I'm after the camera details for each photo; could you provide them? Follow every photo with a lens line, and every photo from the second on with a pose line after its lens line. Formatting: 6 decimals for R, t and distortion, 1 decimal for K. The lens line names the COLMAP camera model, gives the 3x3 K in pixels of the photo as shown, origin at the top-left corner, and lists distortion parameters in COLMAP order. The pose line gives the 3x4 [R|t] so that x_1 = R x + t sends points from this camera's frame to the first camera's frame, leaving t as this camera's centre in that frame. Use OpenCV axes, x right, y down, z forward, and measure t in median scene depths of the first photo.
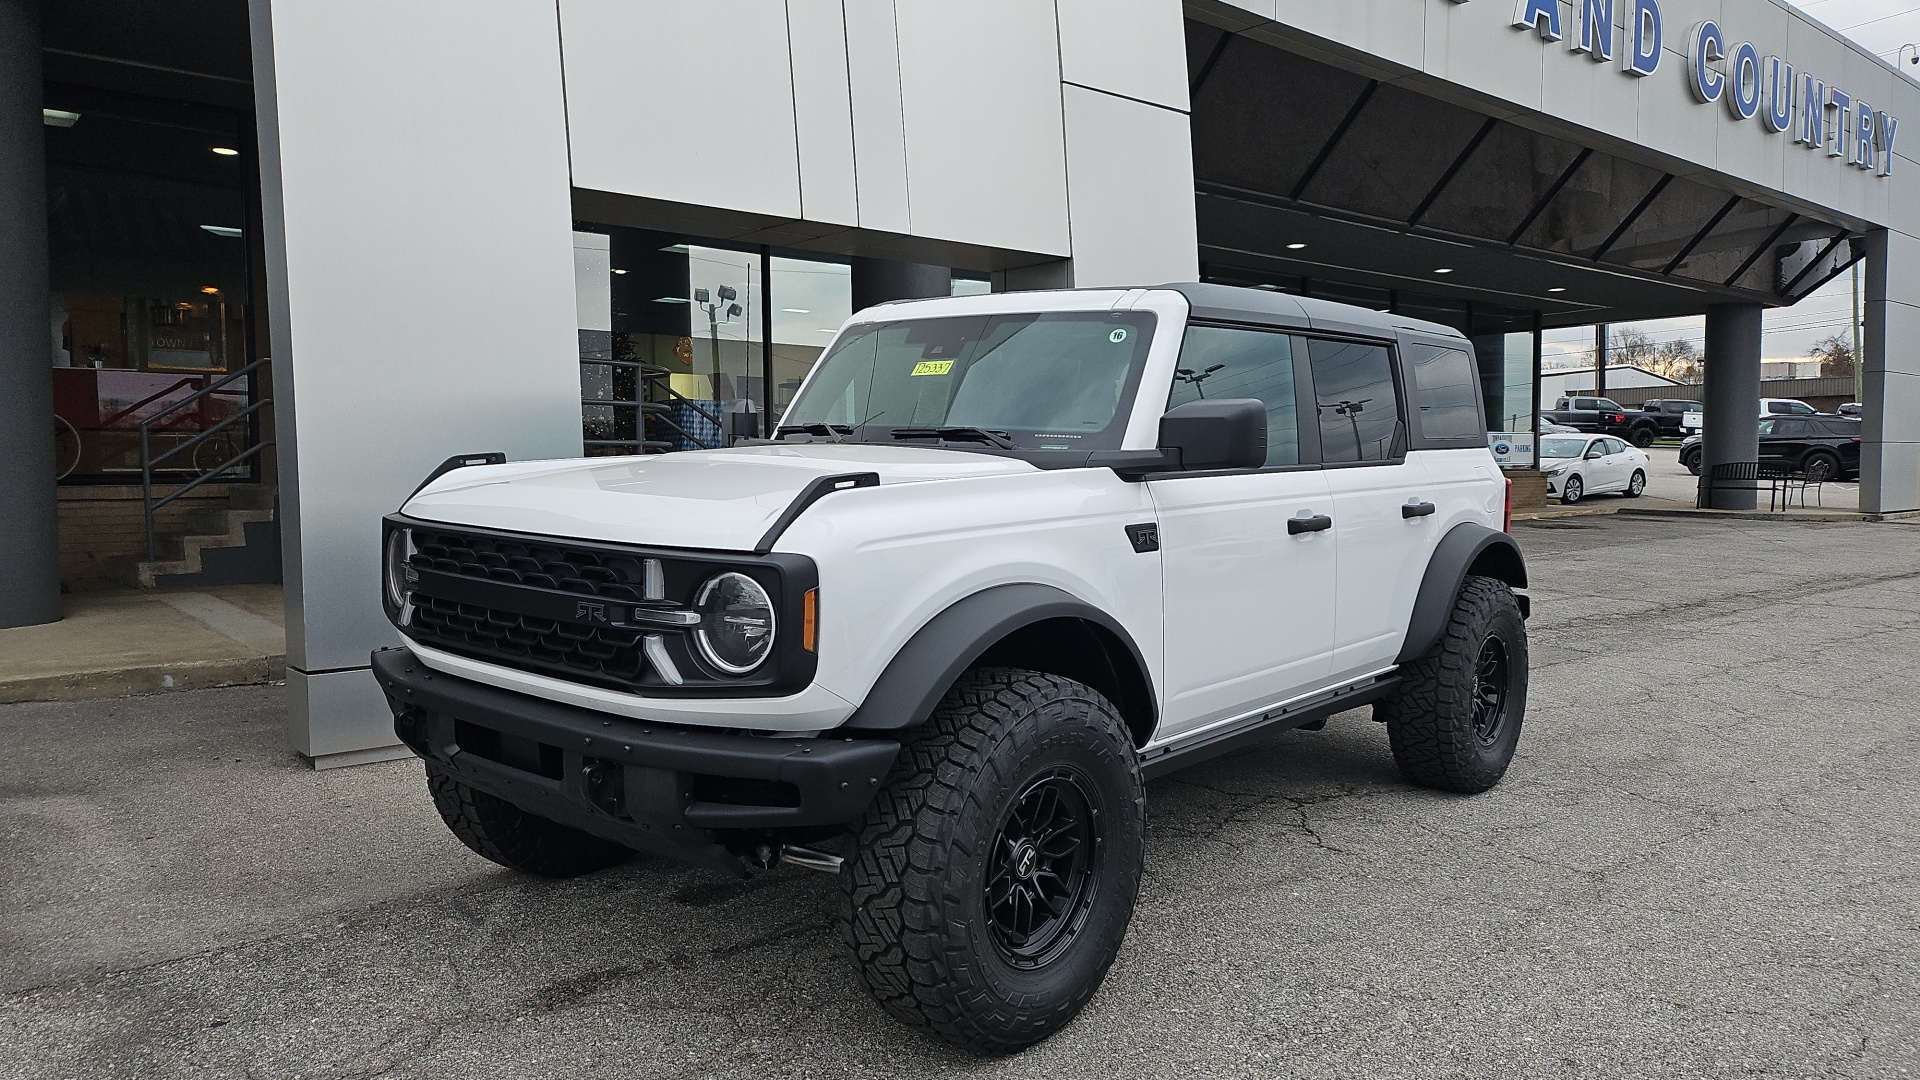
lens RADIAL K [[1362.2, 0, 966.0], [0, 1362.2, 544.5], [0, 0, 1]] dist [0.044063, -0.000075]
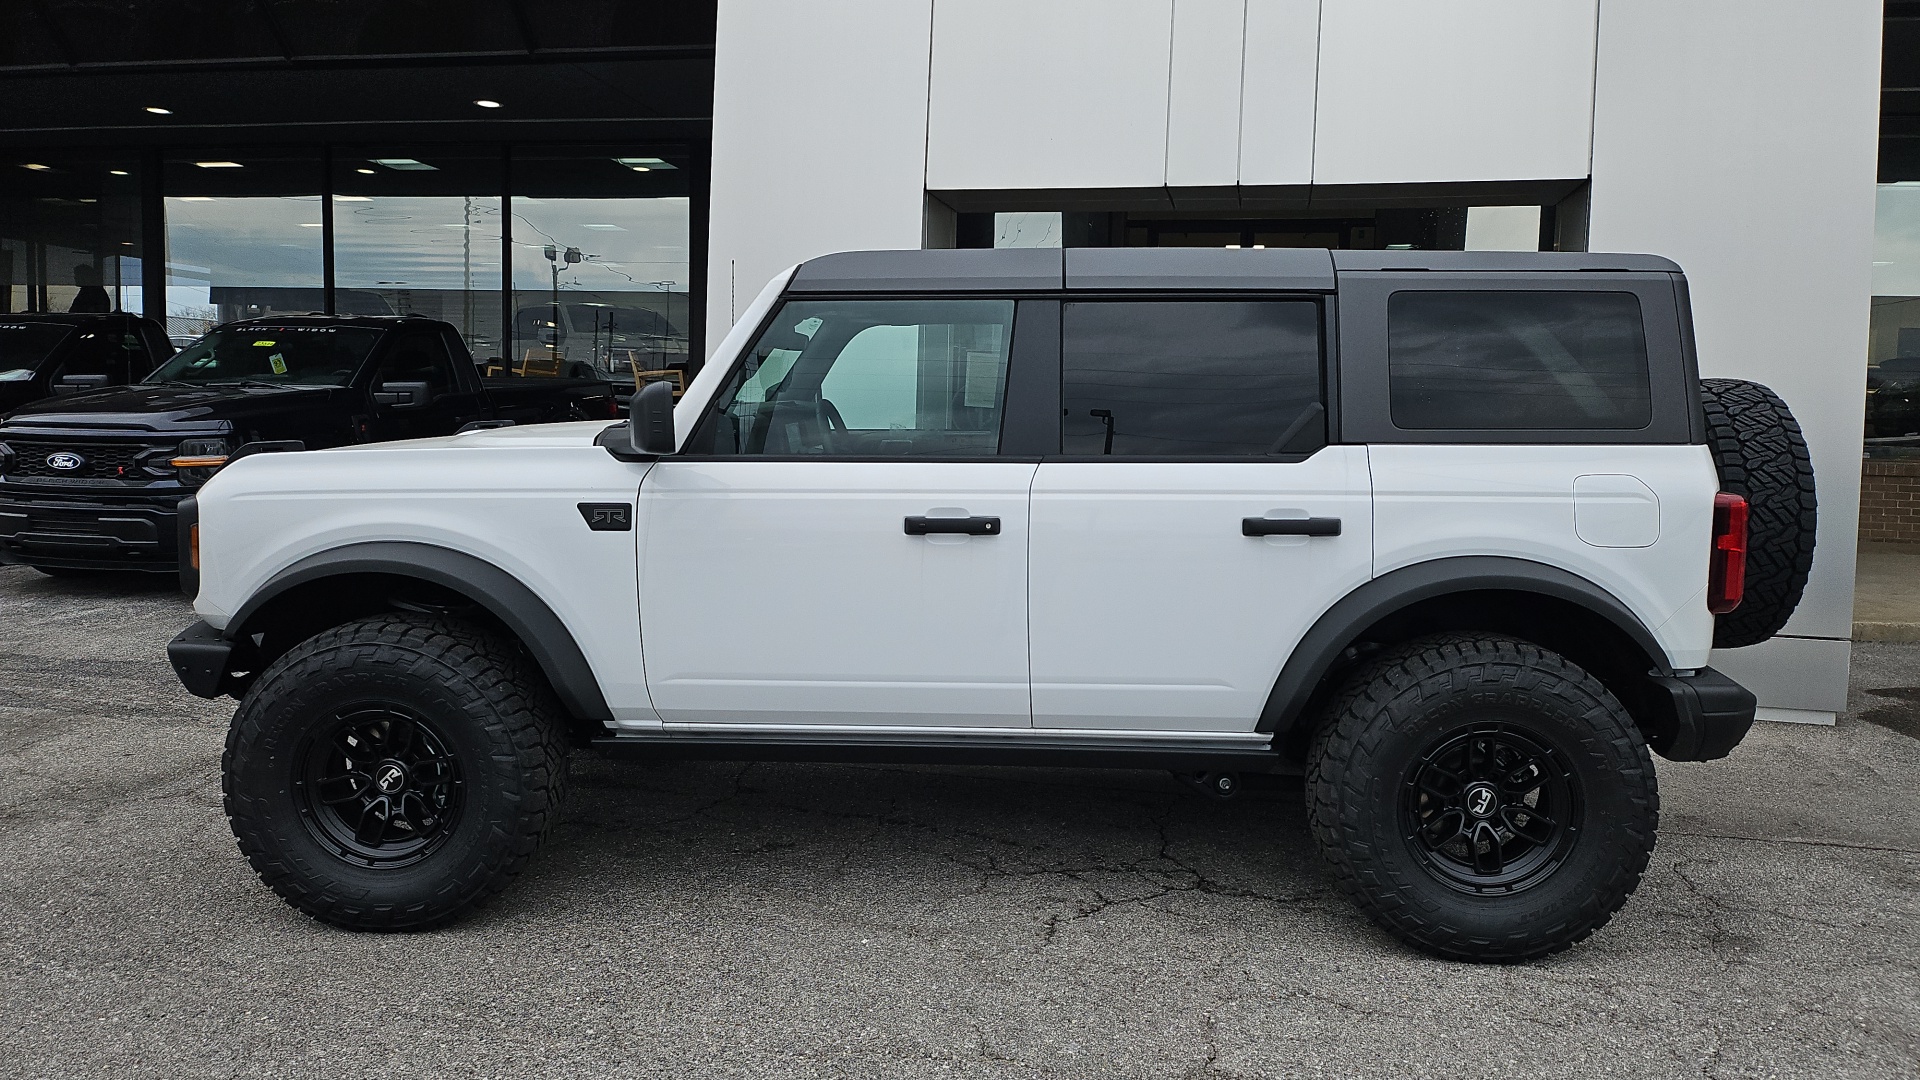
lens RADIAL K [[1344.7, 0, 977.1], [0, 1344.7, 528.0], [0, 0, 1]] dist [0.040452, -0.005312]
pose [[0.604569, 0.083715, -0.792142, 0.821921], [-0.072181, 0.996128, 0.050183, -0.050290], [0.793276, 0.026839, 0.608271, 0.452108]]
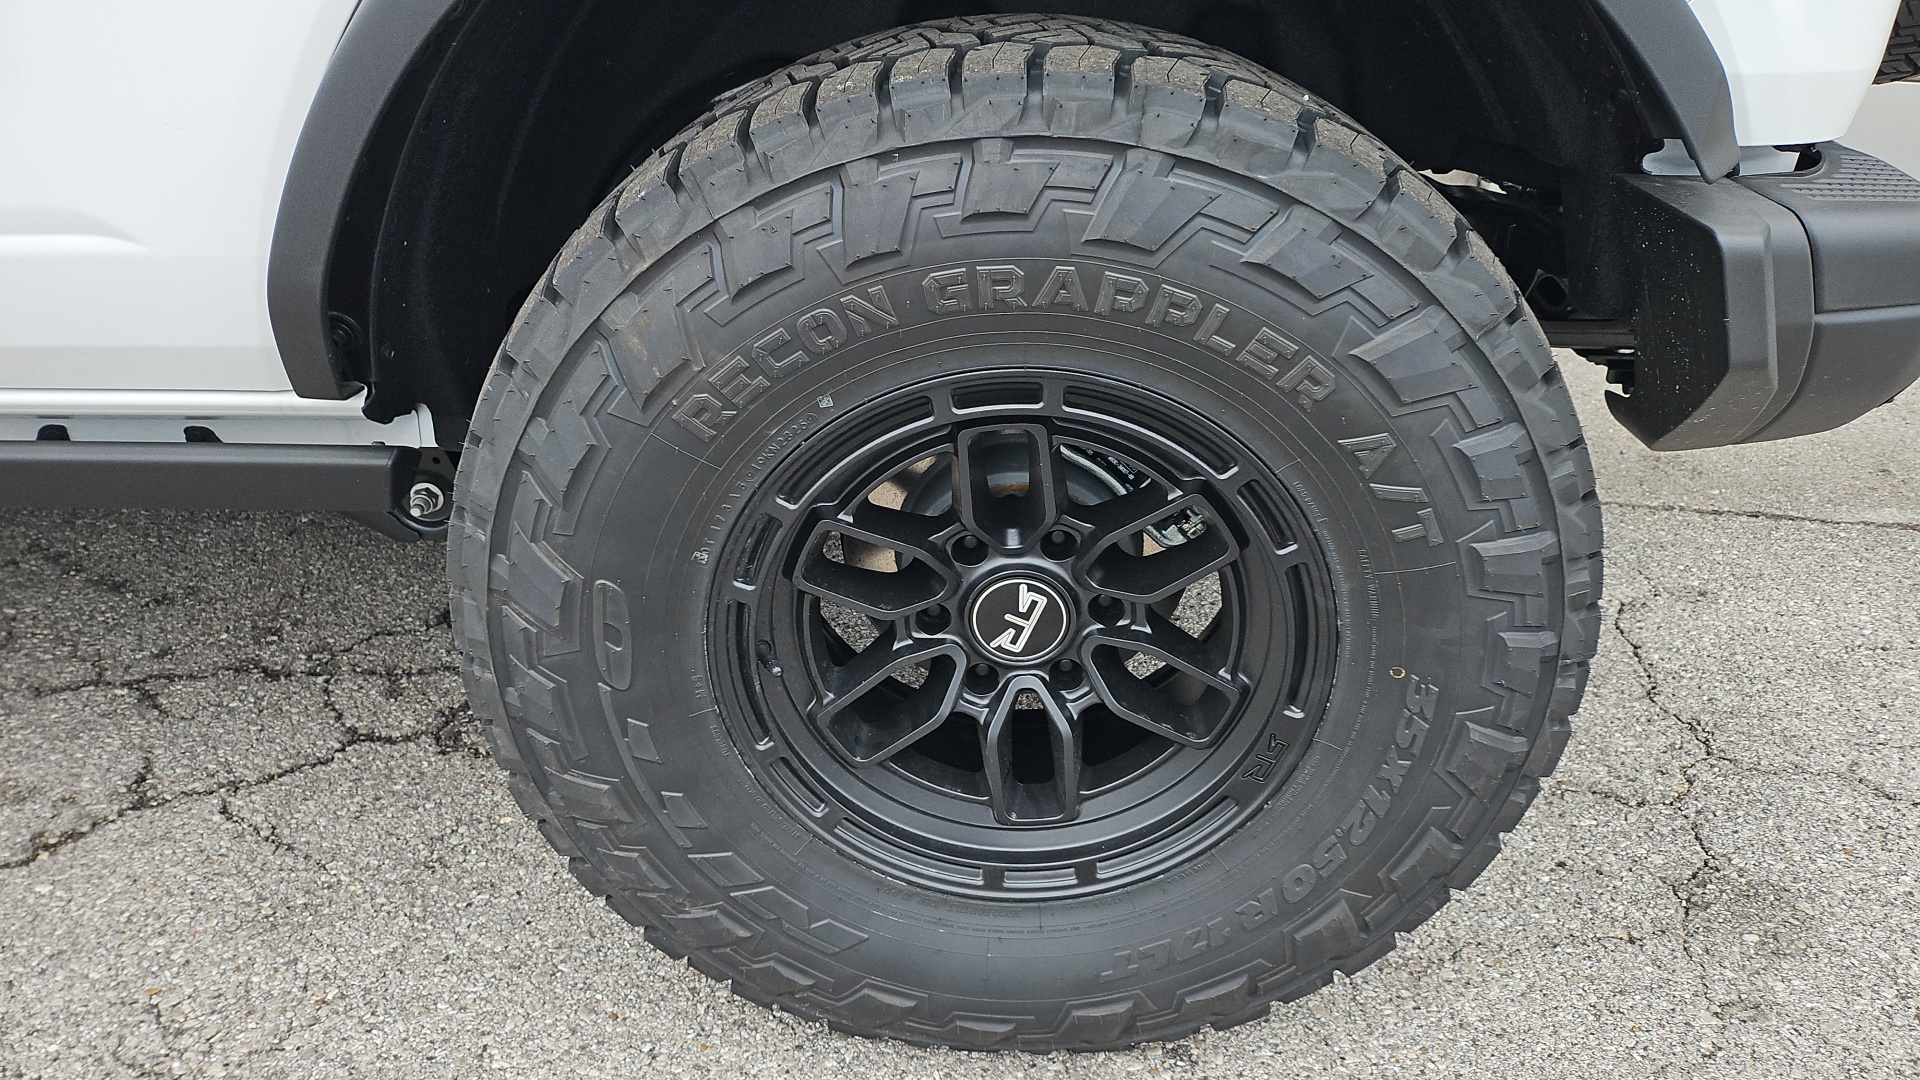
lens RADIAL K [[1344.7, 0, 977.1], [0, 1344.7, 528.0], [0, 0, 1]] dist [0.040452, -0.005312]
pose [[0.622218, 0.357166, -0.696618, 0.559969], [-0.063185, 0.909865, 0.410064, 0.012233], [0.780290, -0.211133, 0.588702, 0.991264]]
